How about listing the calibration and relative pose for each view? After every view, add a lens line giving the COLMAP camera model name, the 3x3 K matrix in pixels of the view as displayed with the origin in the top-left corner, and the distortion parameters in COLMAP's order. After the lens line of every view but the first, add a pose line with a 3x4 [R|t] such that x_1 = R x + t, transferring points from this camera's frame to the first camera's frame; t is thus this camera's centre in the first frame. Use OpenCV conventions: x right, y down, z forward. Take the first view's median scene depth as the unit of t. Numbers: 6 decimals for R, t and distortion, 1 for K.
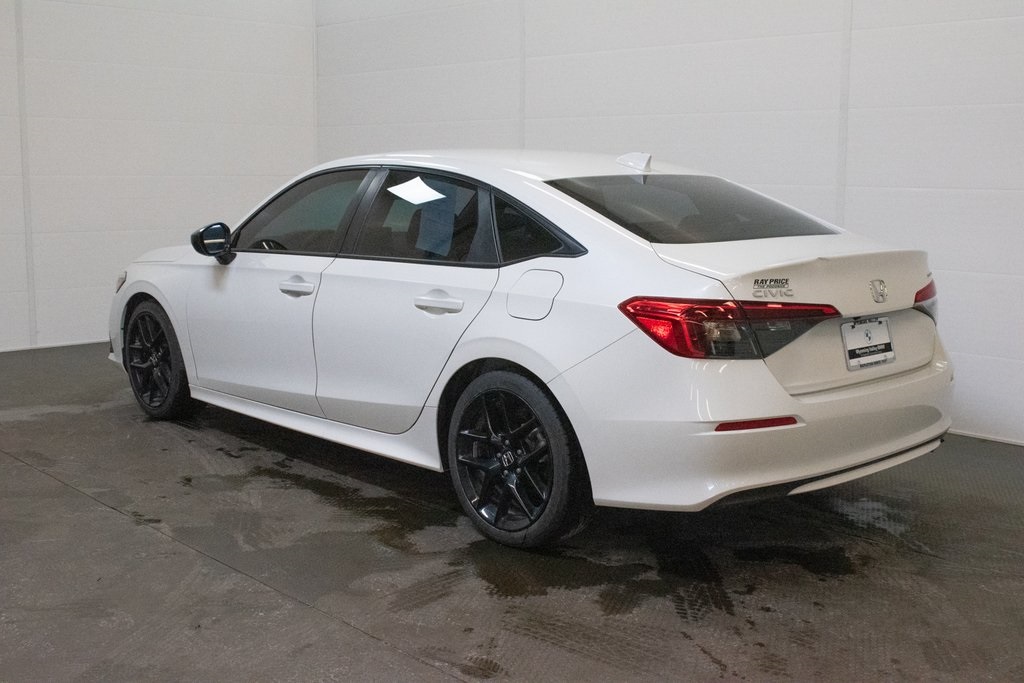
lens RADIAL K [[1097.2, 0, 511.0], [0, 1097.2, 343.6], [0, 0, 1]] dist [-0.011443, 0.000000]
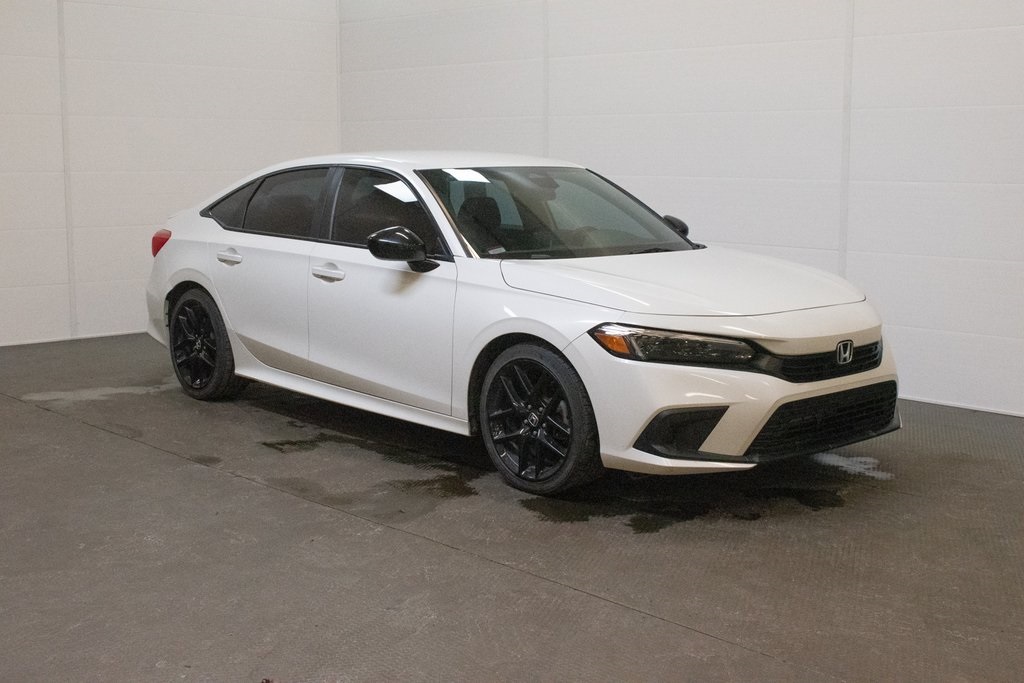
lens RADIAL K [[1309.2, 0, 512.3], [0, 1309.2, 341.0], [0, 0, 1]] dist [0.014992, 0.000000]
pose [[0.999948, -0.006000, 0.008228, -0.043886], [0.006102, 0.999903, -0.012532, 0.032383], [-0.008152, 0.012581, 0.999888, -0.320278]]
